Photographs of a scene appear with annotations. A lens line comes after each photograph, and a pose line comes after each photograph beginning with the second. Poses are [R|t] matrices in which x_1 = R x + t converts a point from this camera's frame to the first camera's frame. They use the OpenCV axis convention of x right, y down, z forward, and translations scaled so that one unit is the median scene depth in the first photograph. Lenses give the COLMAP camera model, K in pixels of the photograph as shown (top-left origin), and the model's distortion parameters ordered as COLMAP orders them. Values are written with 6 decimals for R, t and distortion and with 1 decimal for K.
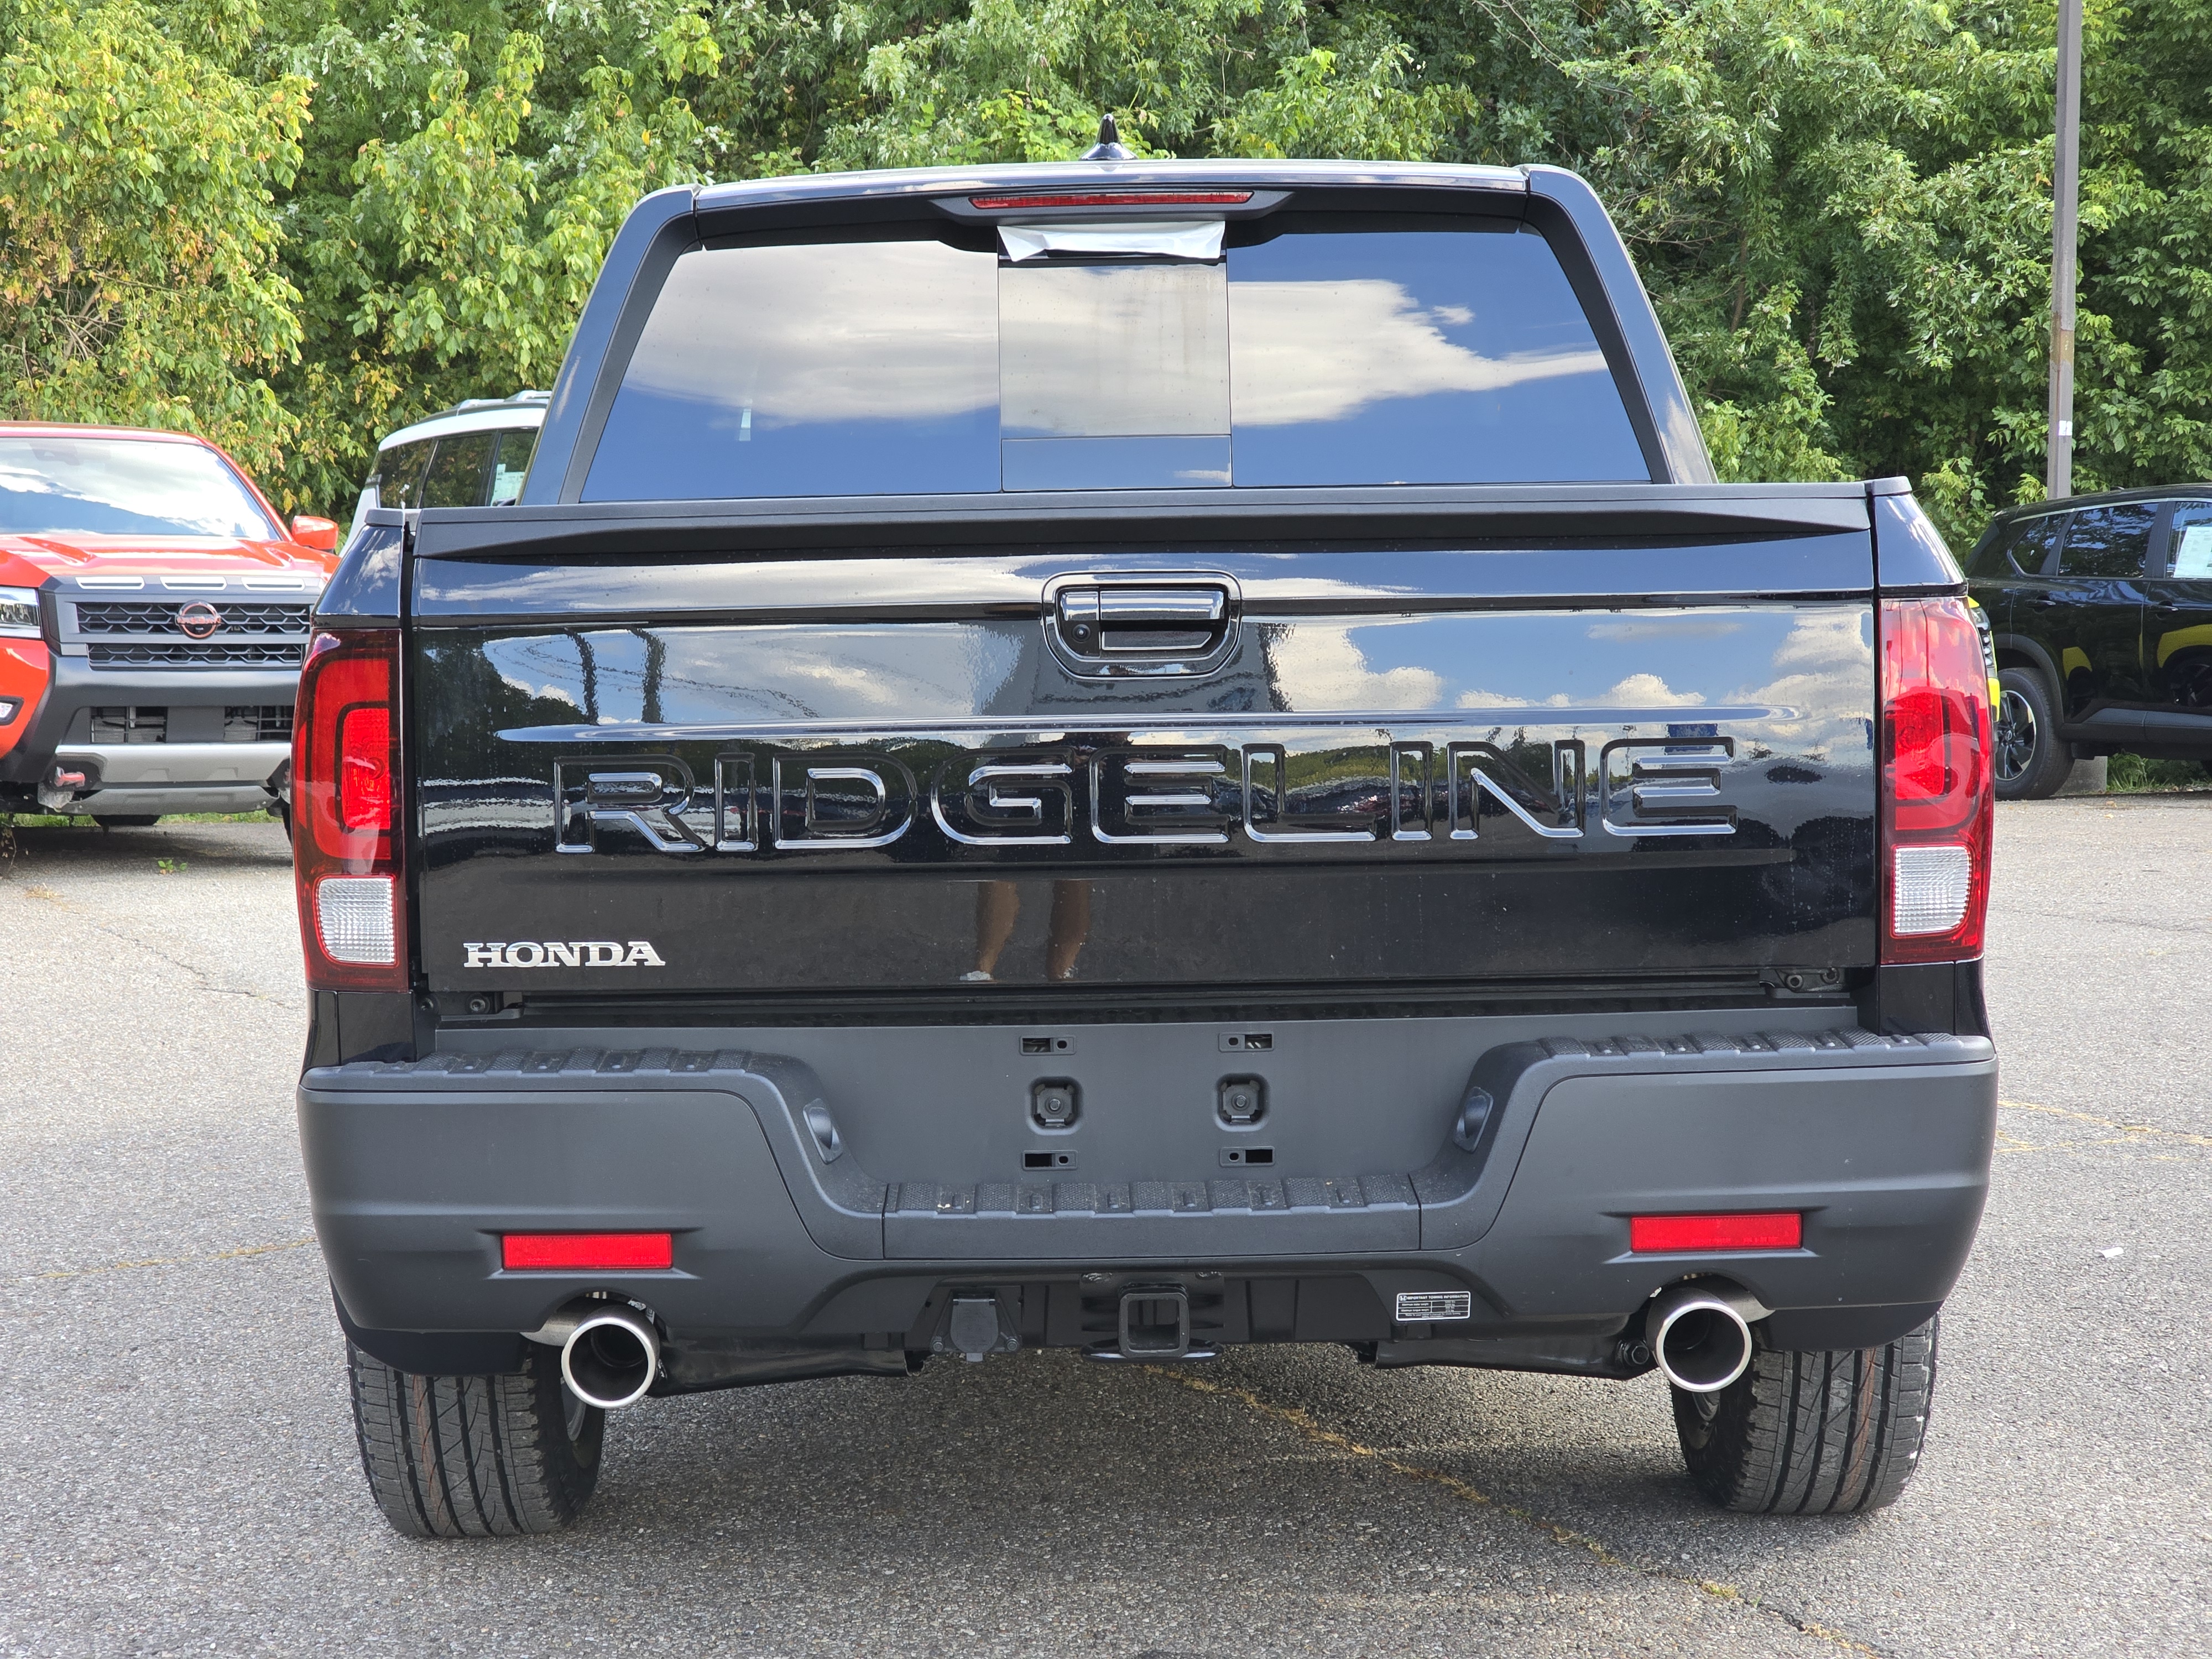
lens RADIAL K [[5013.8, 0, 1106.0], [0, 5013.8, 829.5], [0, 0, 1]] dist [-0.063614, 1.244043]
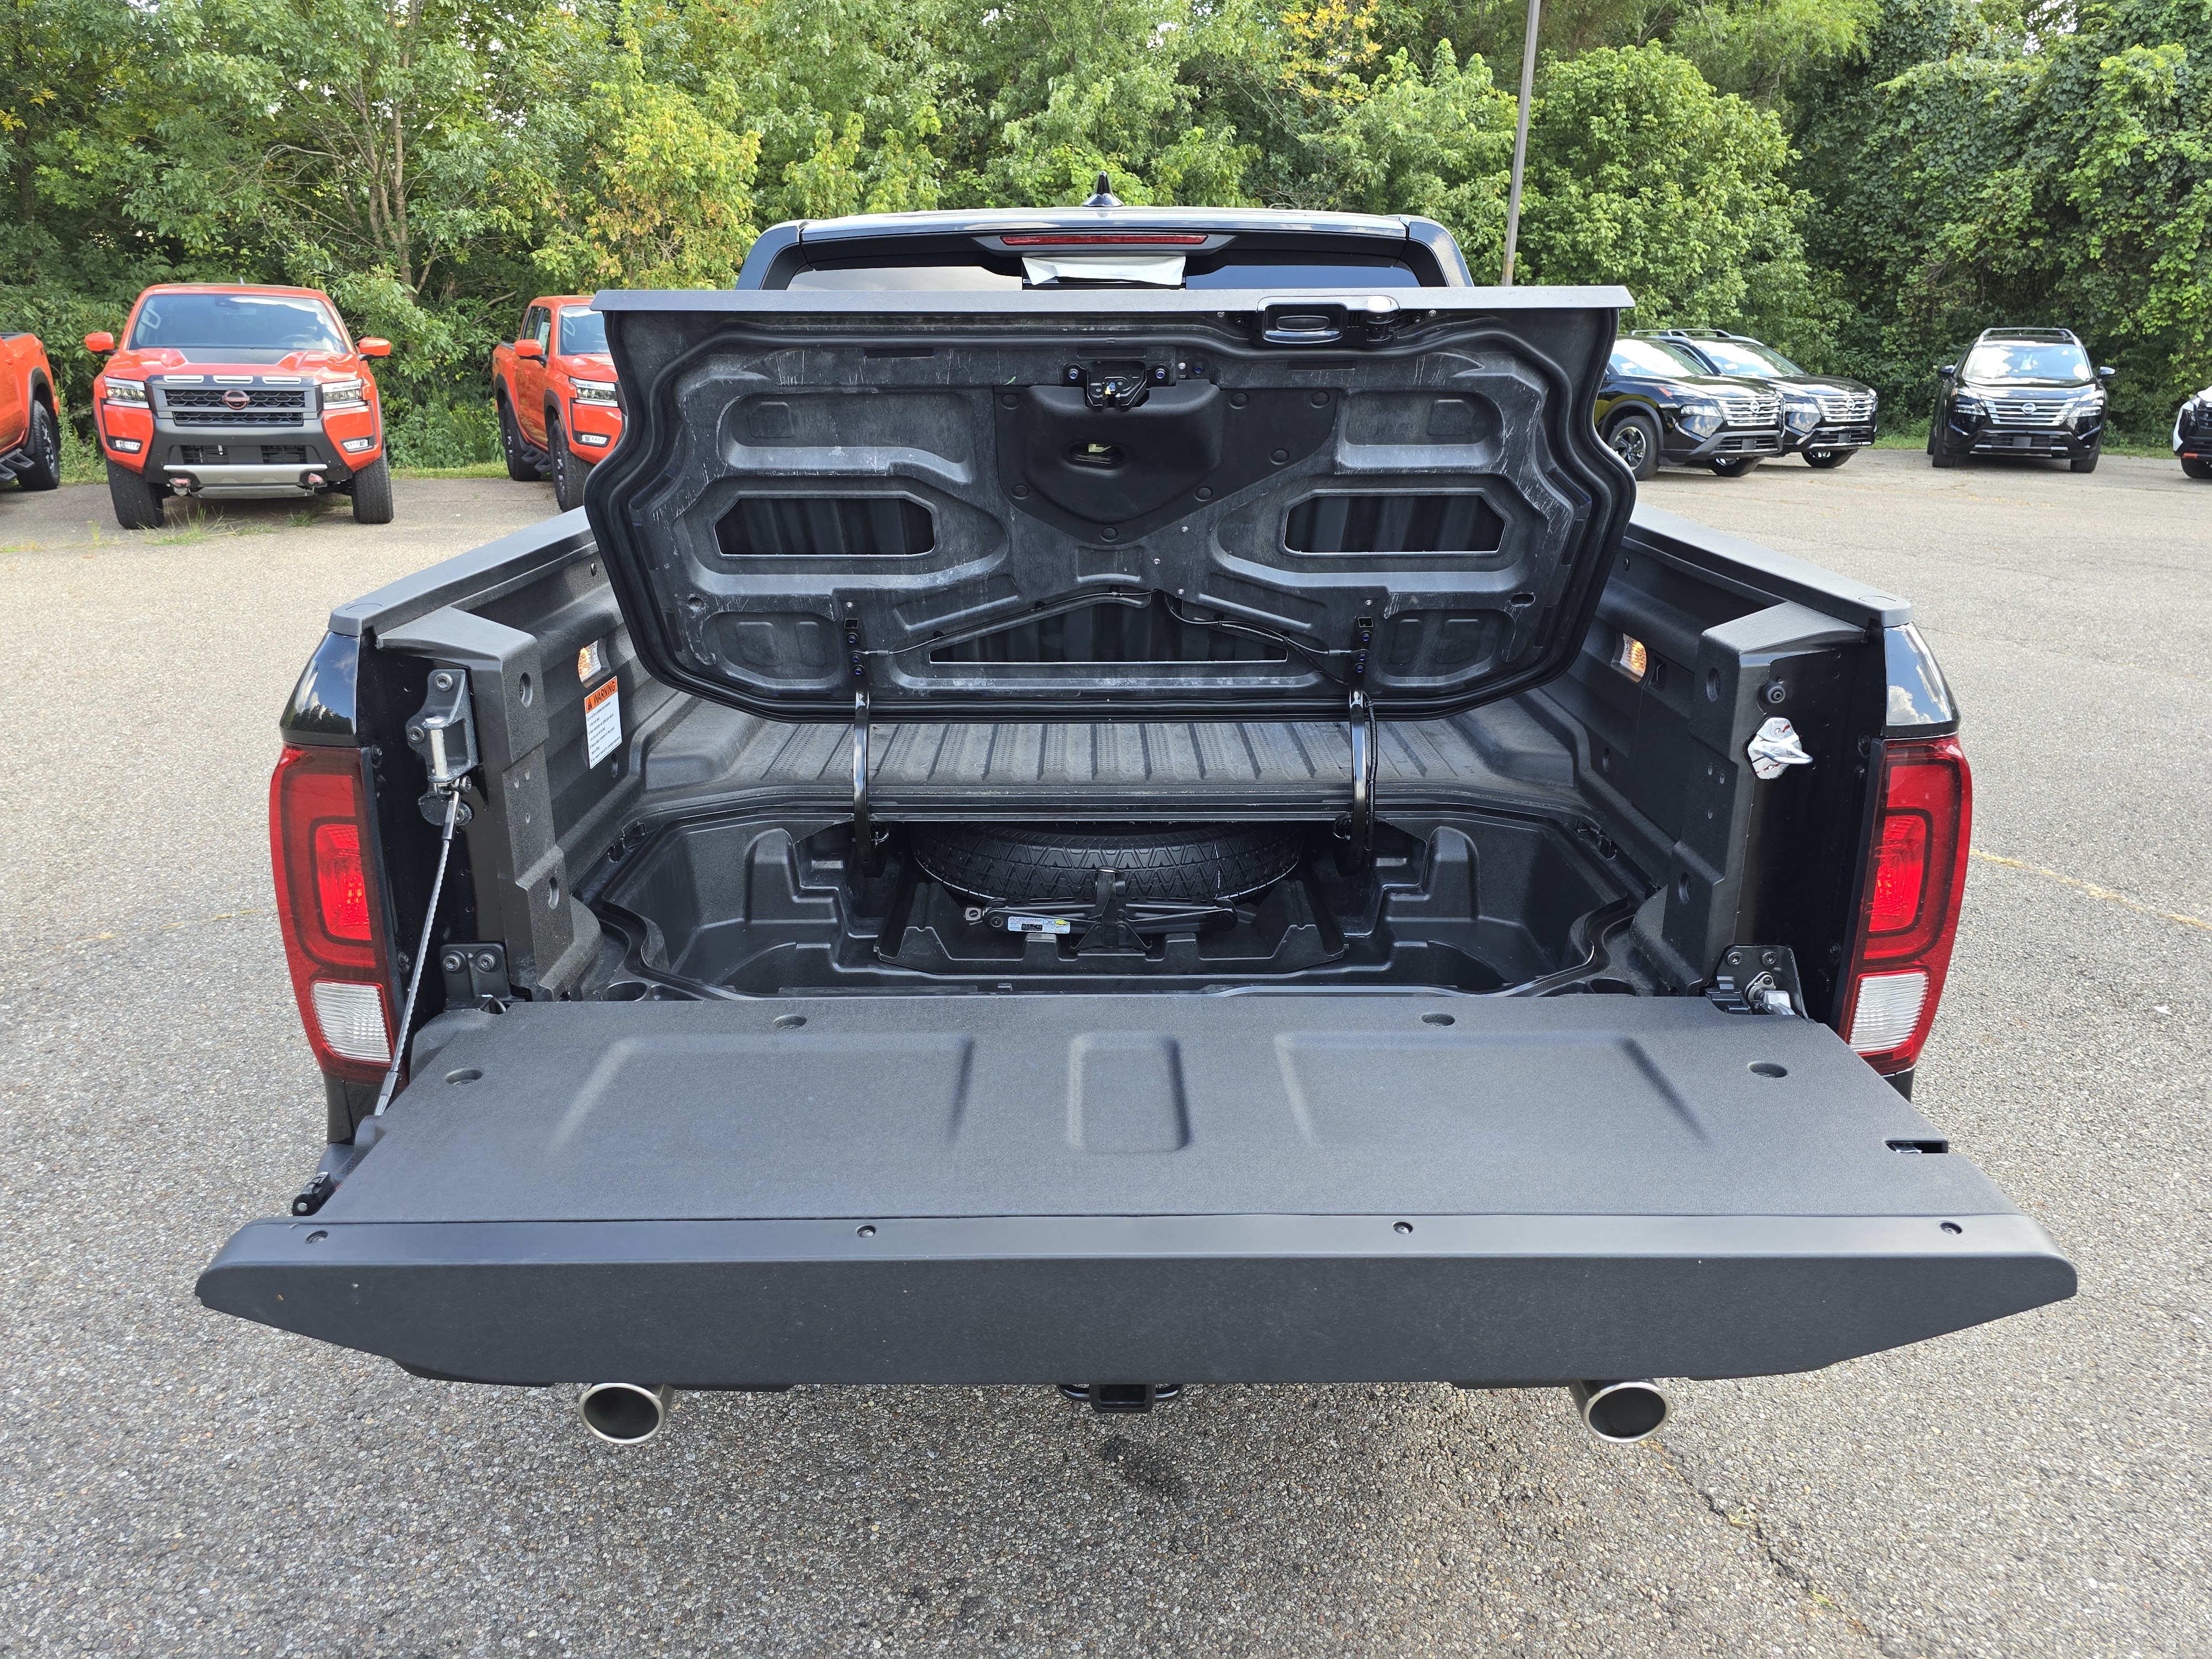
lens RADIAL K [[1528.7, 0, 1106.0], [0, 1528.7, 829.5], [0, 0, 1]] dist [0.030891, -0.023767]
pose [[0.999874, 0.014911, 0.005512, 0.000700], [-0.015846, 0.962539, 0.270681, -0.033664], [-0.001269, -0.270734, 0.962653, 0.221066]]
